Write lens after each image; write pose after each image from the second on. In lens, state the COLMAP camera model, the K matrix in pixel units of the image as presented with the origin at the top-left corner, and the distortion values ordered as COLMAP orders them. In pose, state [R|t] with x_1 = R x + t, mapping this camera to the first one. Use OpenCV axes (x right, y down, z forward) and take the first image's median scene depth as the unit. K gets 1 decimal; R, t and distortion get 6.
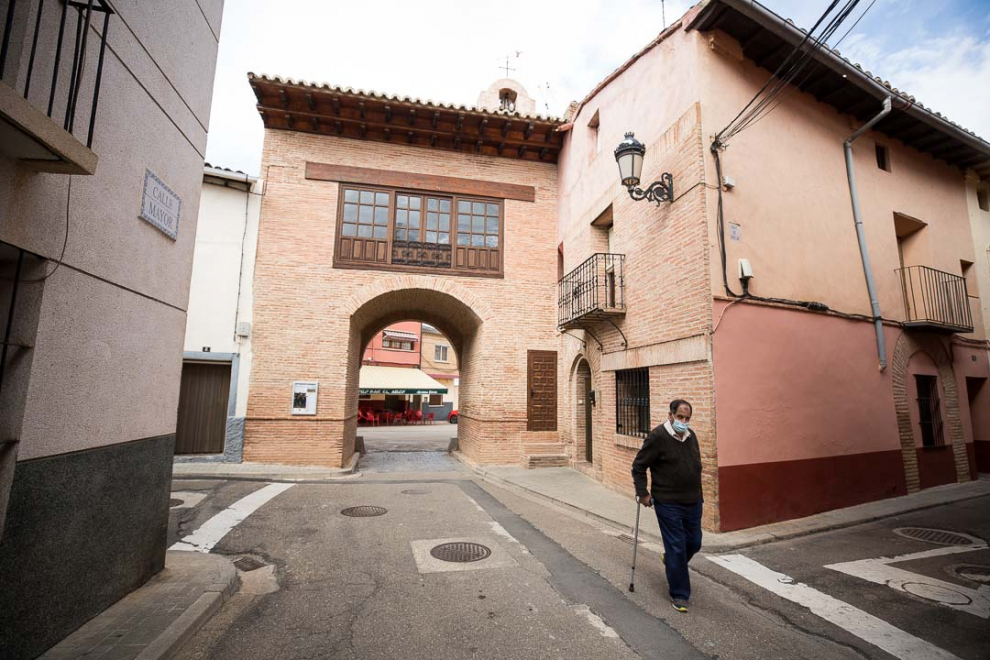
lens RADIAL K [[448.7, 0, 495.0], [0, 448.7, 330.0], [0, 0, 1]] dist [-0.040030, 0.006619]
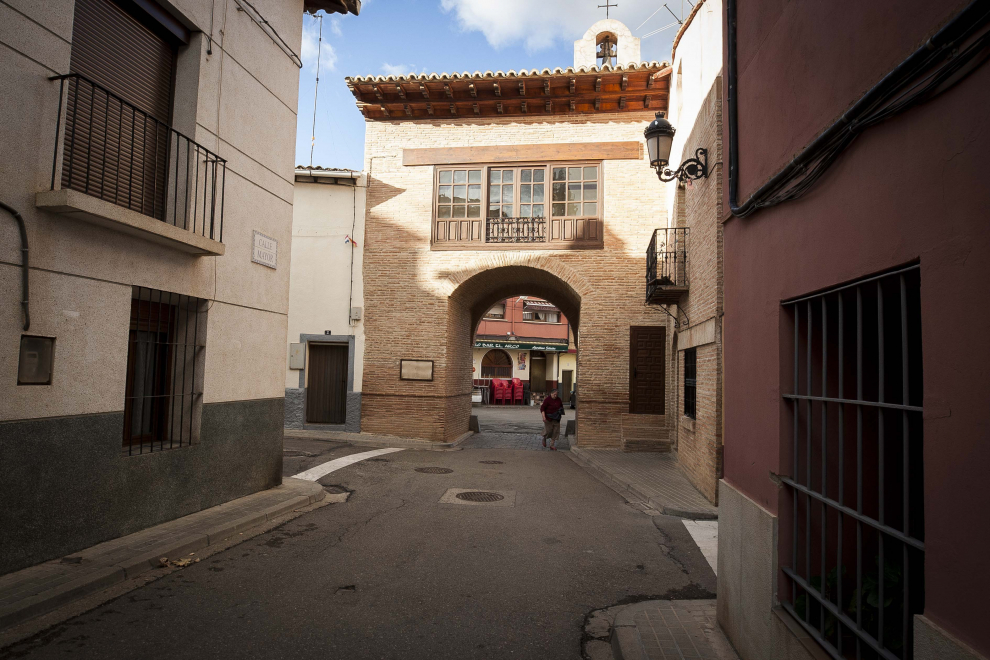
lens RADIAL K [[589.4, 0, 495.0], [0, 589.4, 330.0], [0, 0, 1]] dist [-0.052793, -0.000334]
pose [[0.935012, -0.015808, -0.354262, 0.271195], [0.039584, 0.997415, 0.059968, -0.034717], [0.352399, -0.070094, 0.933221, -0.246412]]
